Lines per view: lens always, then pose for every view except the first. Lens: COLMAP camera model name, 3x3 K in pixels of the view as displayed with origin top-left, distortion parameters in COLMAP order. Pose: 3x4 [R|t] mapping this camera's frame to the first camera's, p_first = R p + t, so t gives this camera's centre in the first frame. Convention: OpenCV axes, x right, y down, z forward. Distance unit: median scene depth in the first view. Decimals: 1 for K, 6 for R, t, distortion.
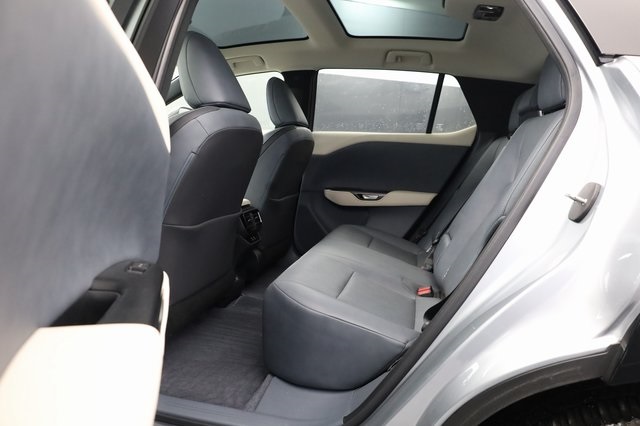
lens RADIAL K [[461.2, 0, 320.0], [0, 461.2, 213.0], [0, 0, 1]] dist [-0.004182, -0.003080]
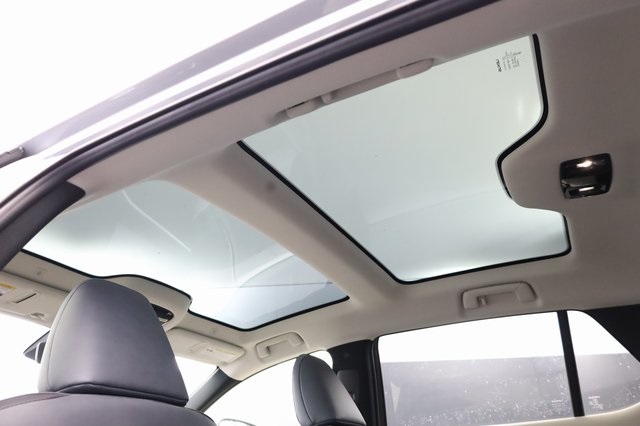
lens RADIAL K [[461.2, 0, 320.0], [0, 461.2, 213.0], [0, 0, 1]] dist [-0.004182, -0.003080]
pose [[0.945805, -0.221264, -0.237687, 0.133523], [0.032917, 0.793496, -0.607685, -0.039029], [0.323062, 0.566928, 0.757775, 0.346561]]
